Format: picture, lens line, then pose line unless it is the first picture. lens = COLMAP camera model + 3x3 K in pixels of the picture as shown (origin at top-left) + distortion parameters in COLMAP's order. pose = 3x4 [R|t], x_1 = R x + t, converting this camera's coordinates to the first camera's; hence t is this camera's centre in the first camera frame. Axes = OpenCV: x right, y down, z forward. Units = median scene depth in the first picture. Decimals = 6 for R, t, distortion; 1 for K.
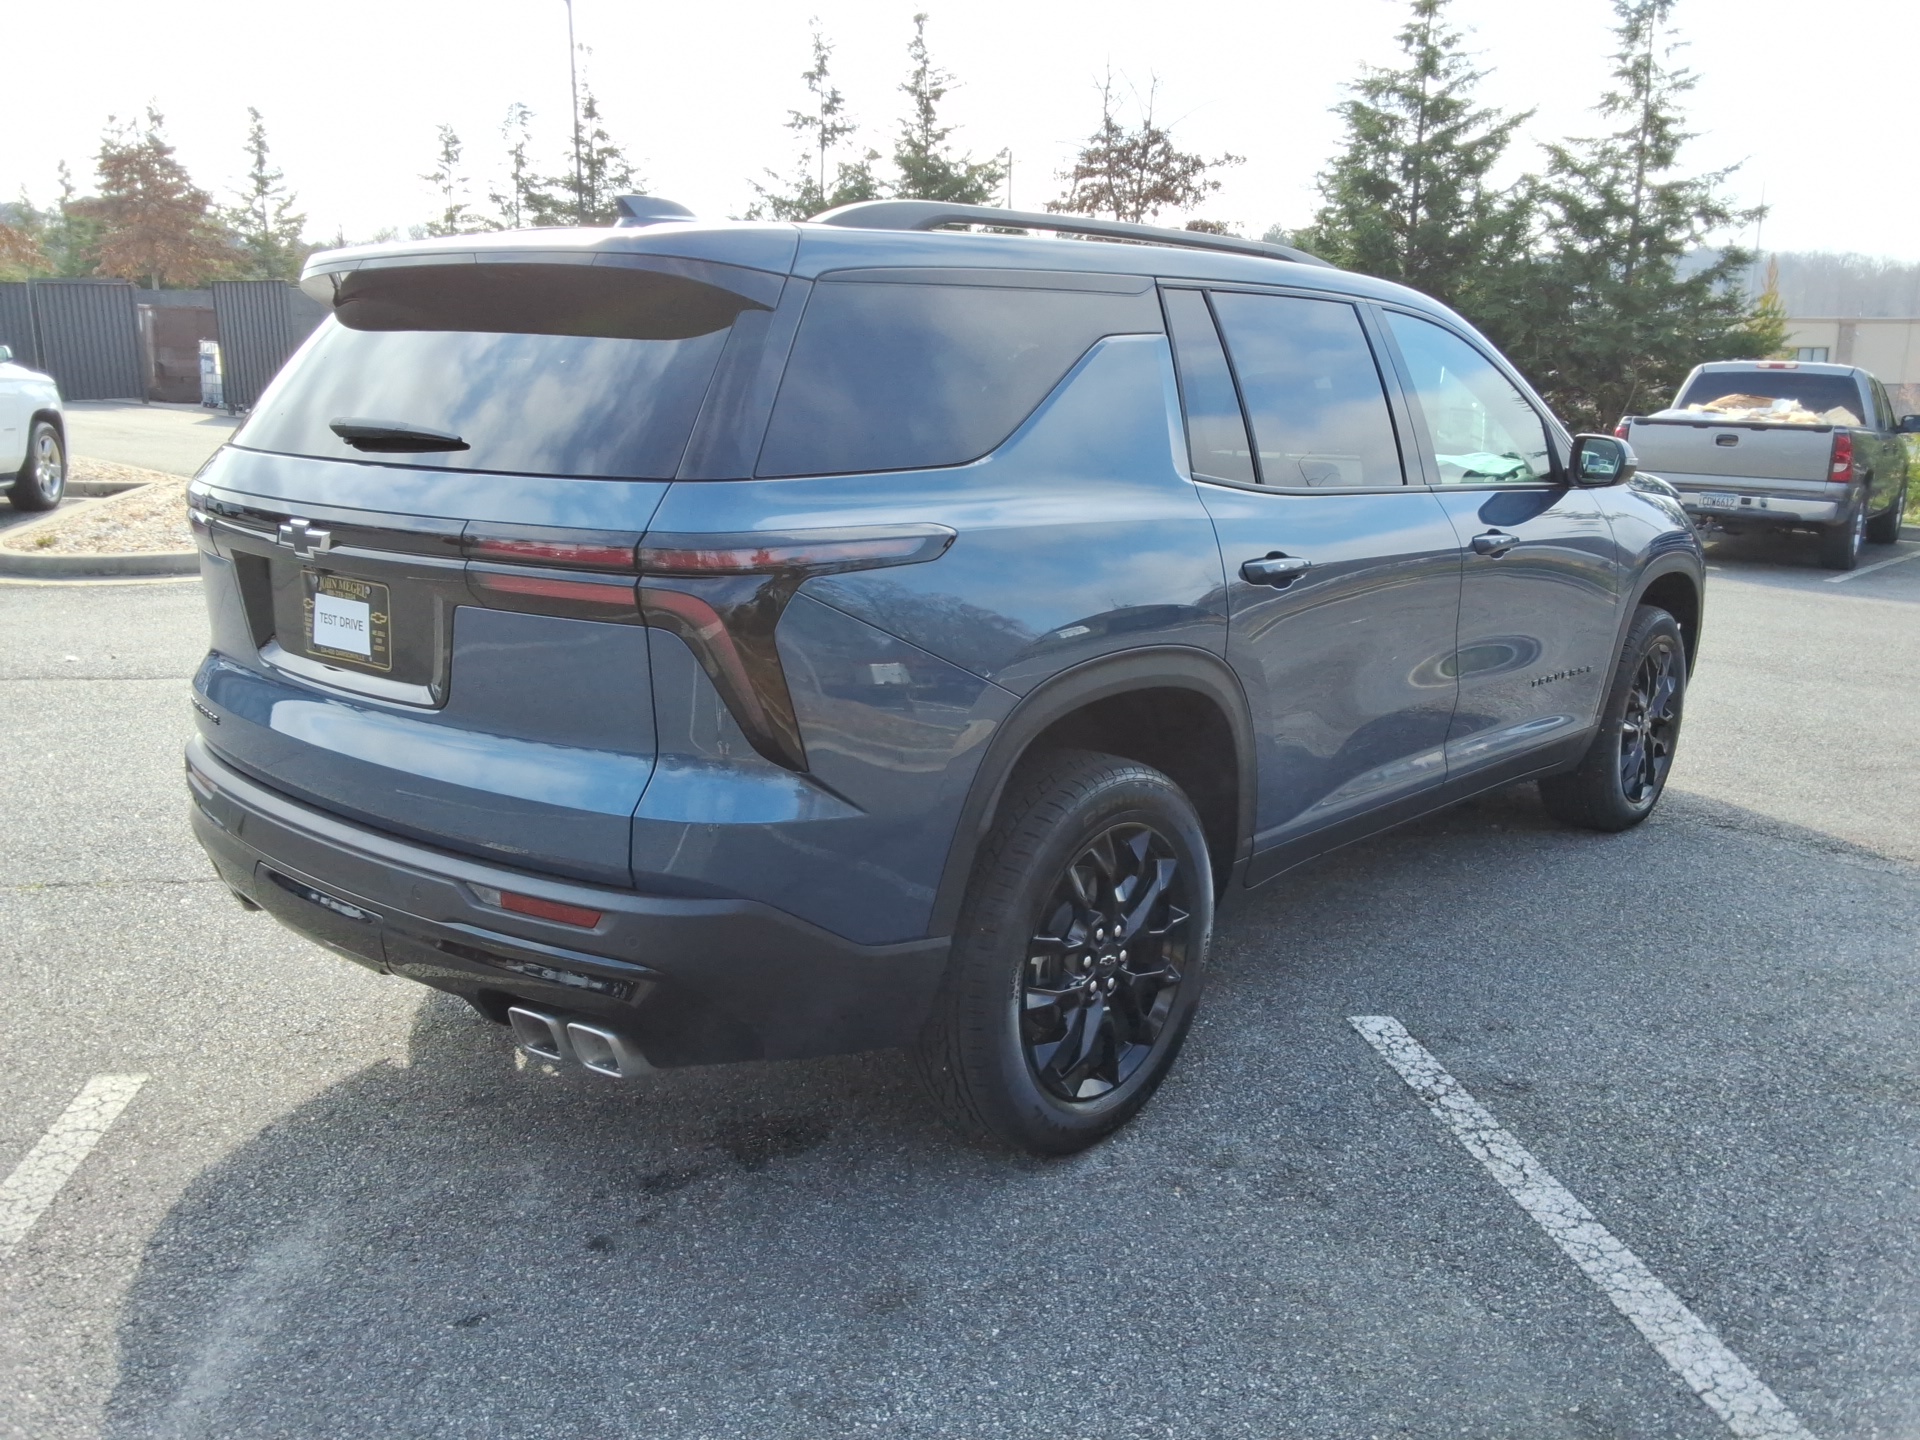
lens RADIAL K [[1536.7, 0, 976.7], [0, 1536.7, 707.1], [0, 0, 1]] dist [0.106973, -0.171331]
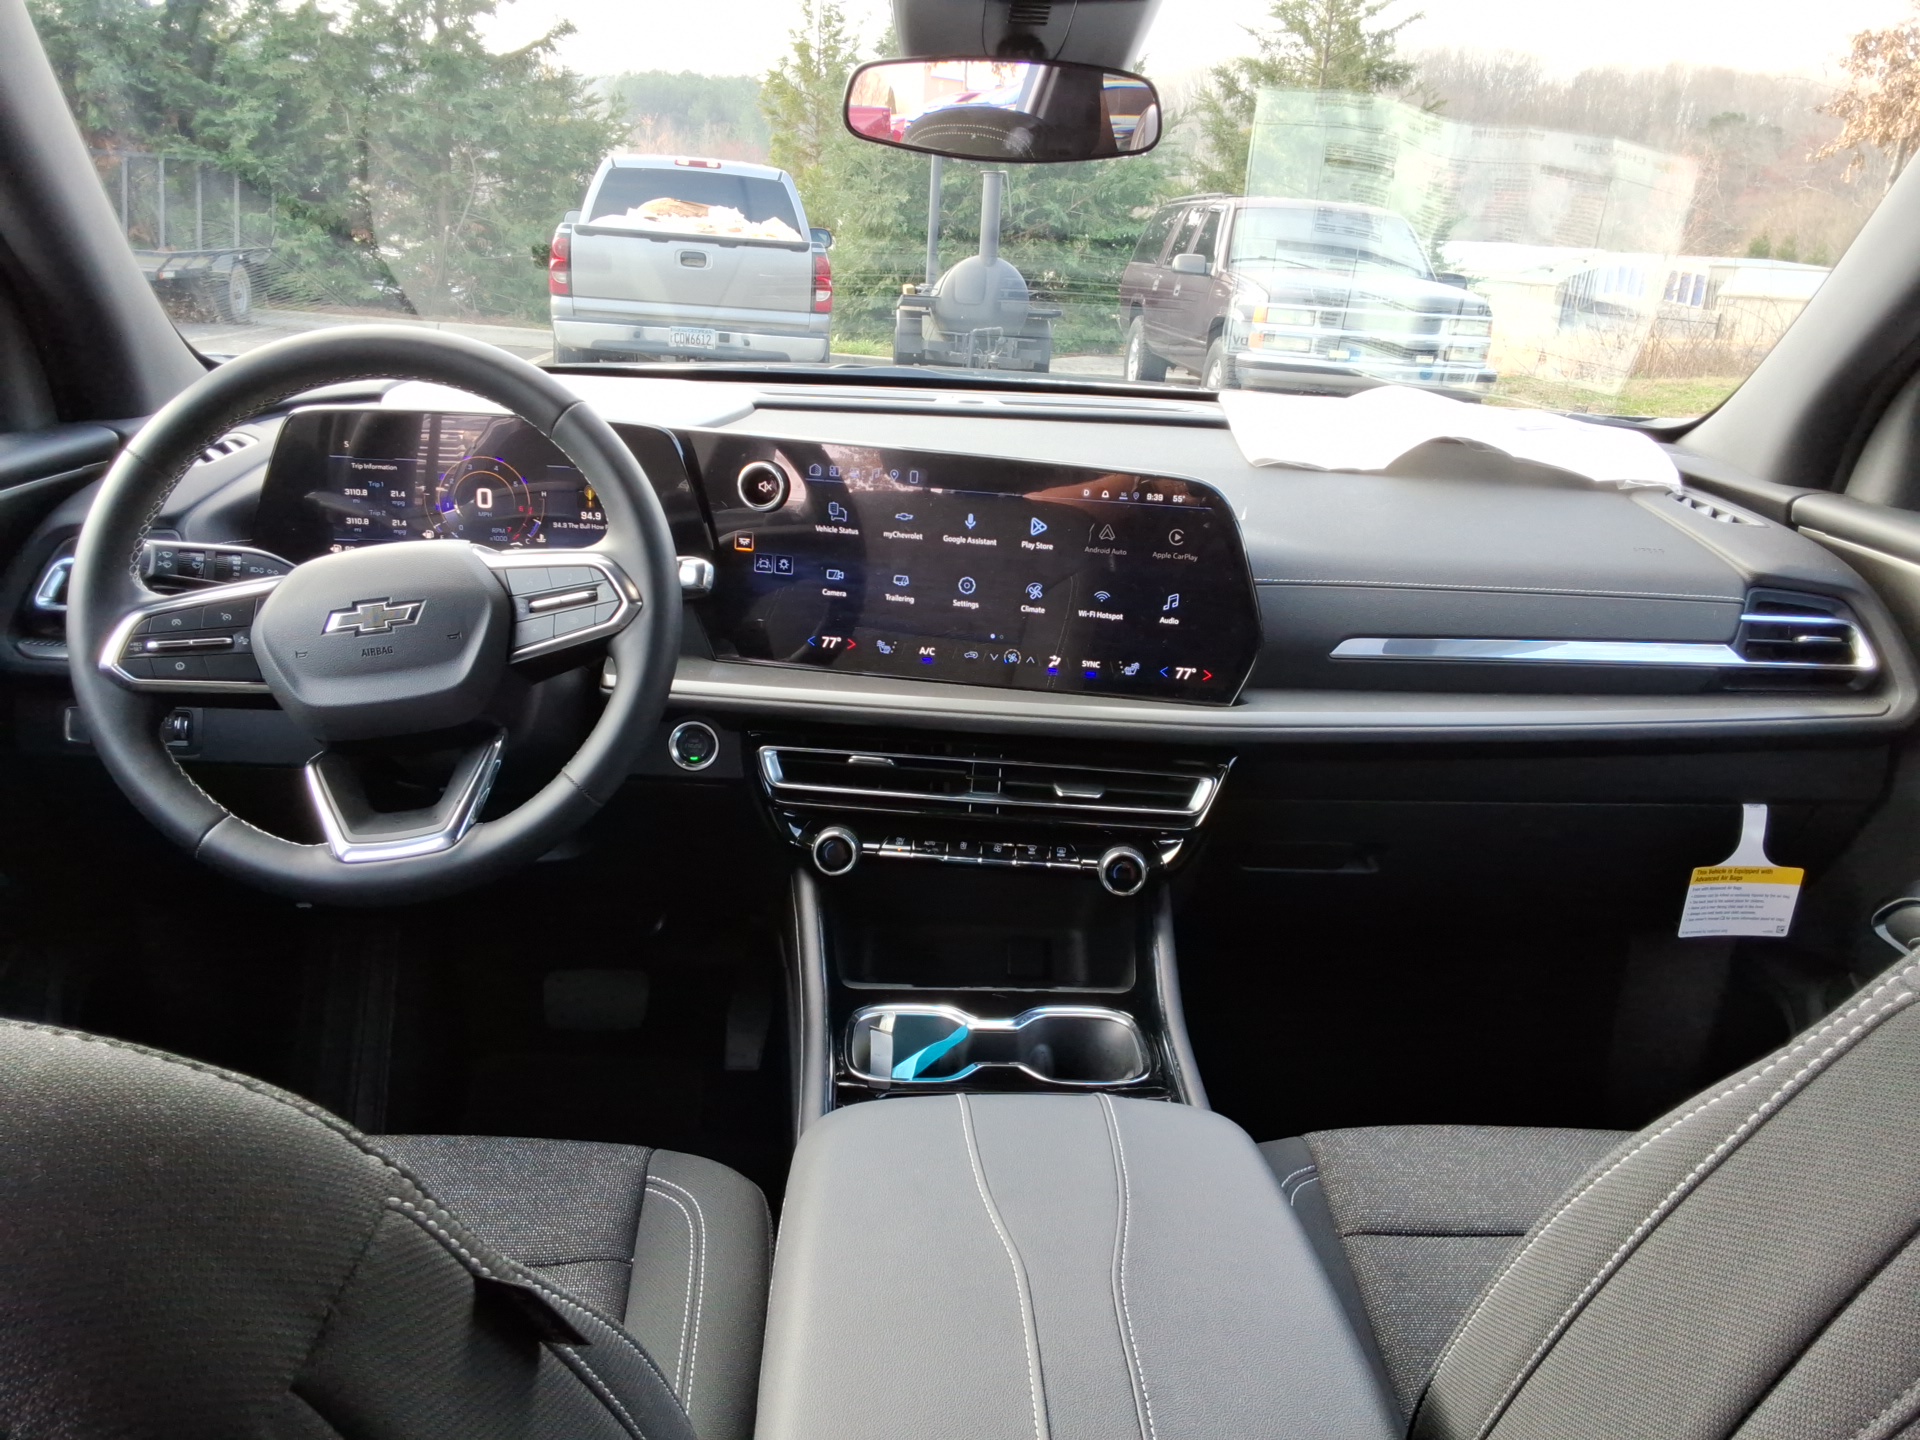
lens RADIAL K [[1536.7, 0, 976.7], [0, 1536.7, 707.1], [0, 0, 1]] dist [0.106973, -0.171331]
pose [[0.717594, -0.188652, 0.670425, 0.053369], [0.104224, 0.980864, 0.164450, -0.266314], [-0.688619, -0.048134, 0.723524, 1.363046]]
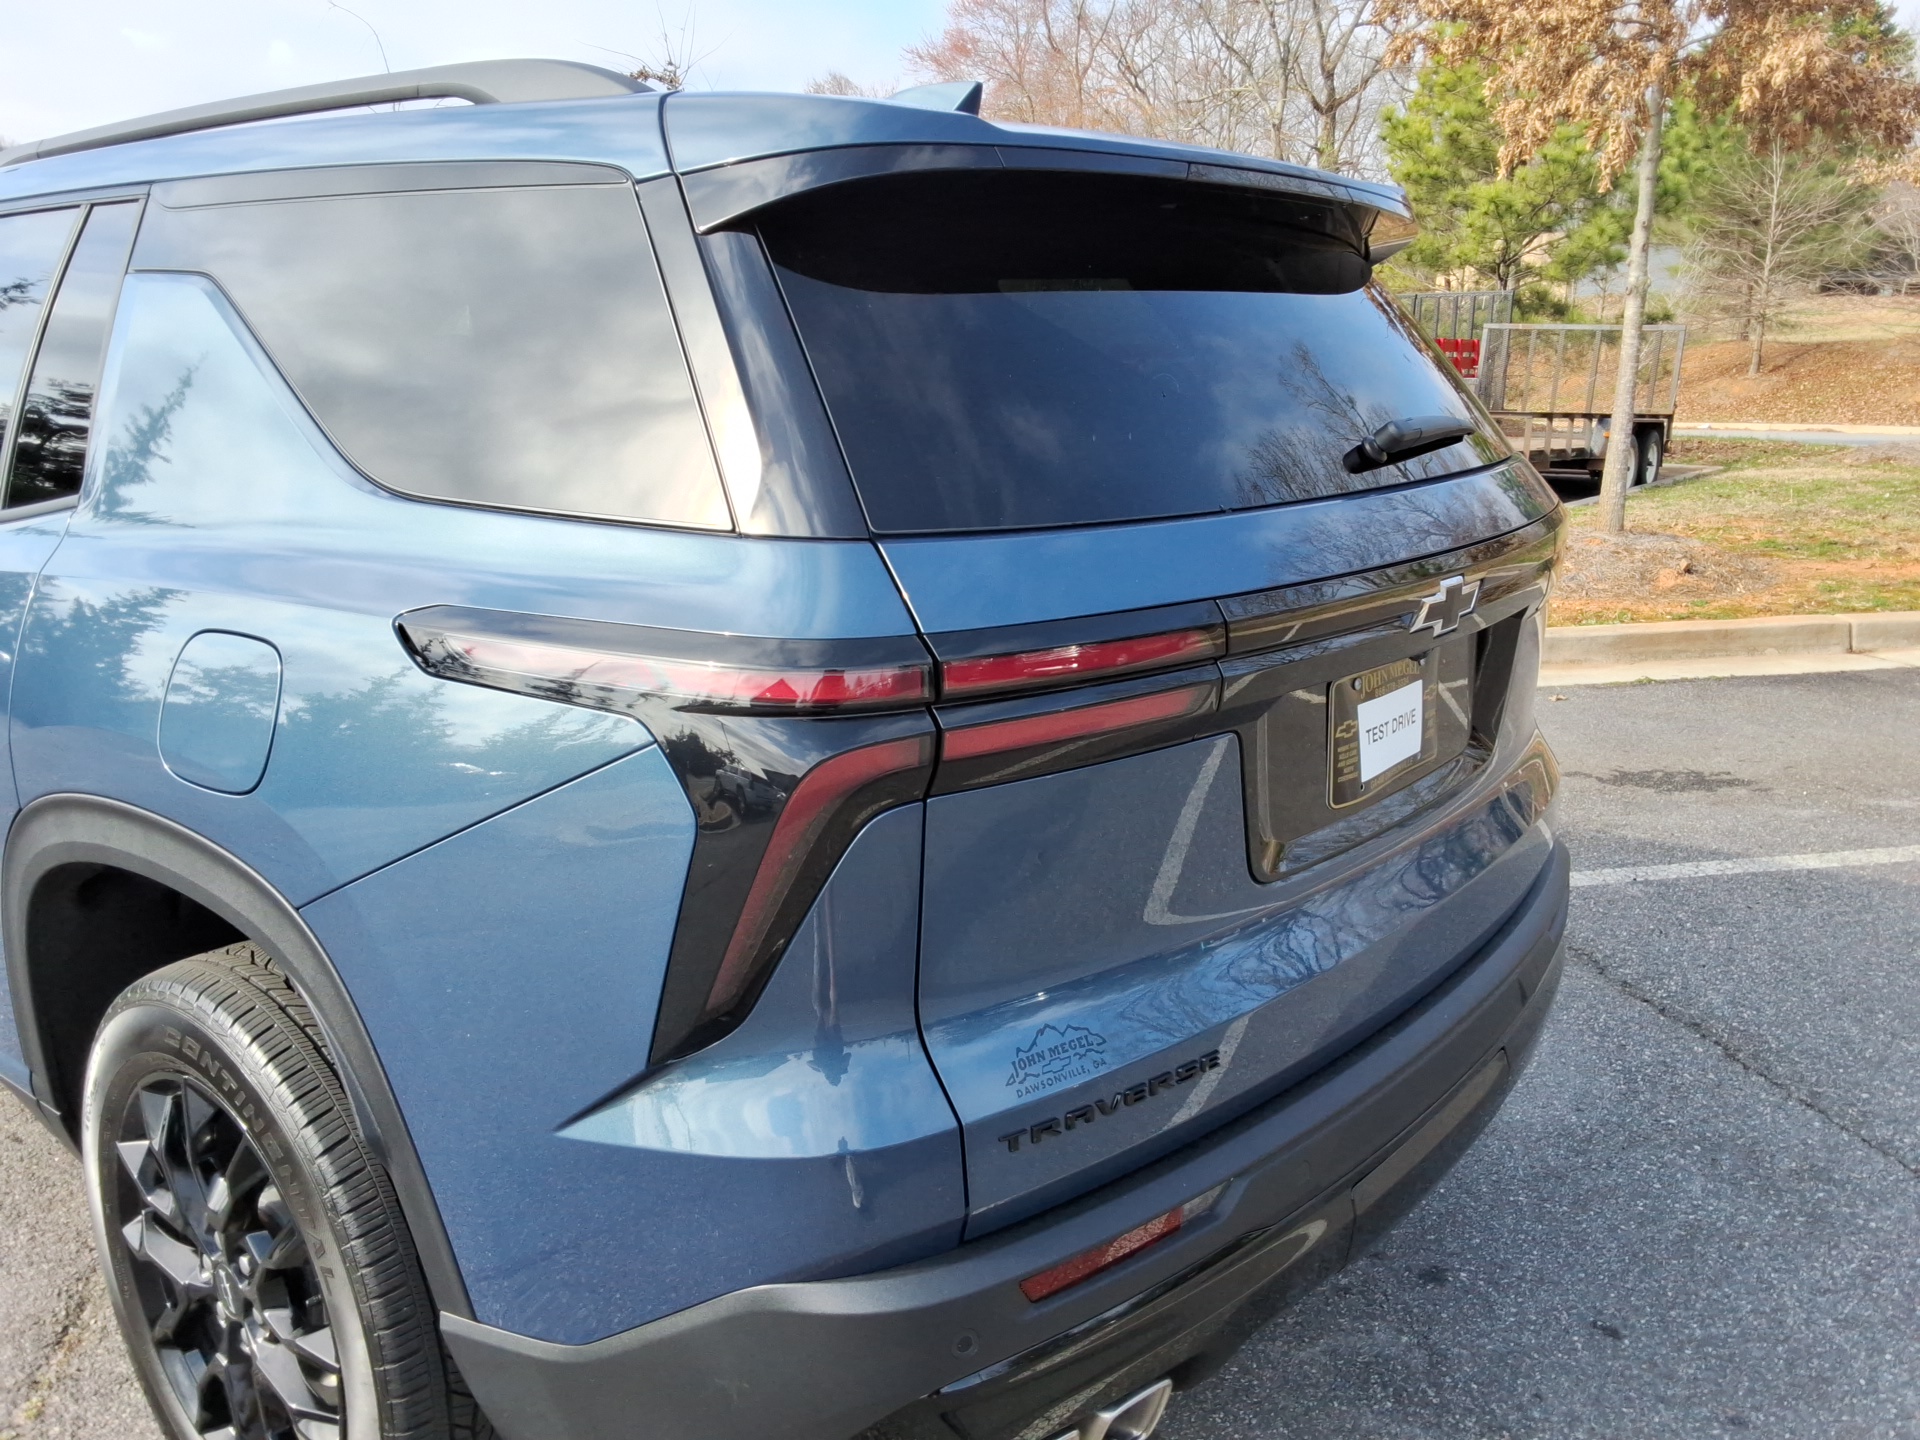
lens RADIAL K [[1536.7, 0, 976.7], [0, 1536.7, 707.1], [0, 0, 1]] dist [0.106973, -0.171331]
pose [[-0.036118, -0.240472, 0.969984, -0.916236], [0.214121, 0.946214, 0.242552, -0.230048], [-0.976139, 0.216455, 0.017315, 1.018047]]
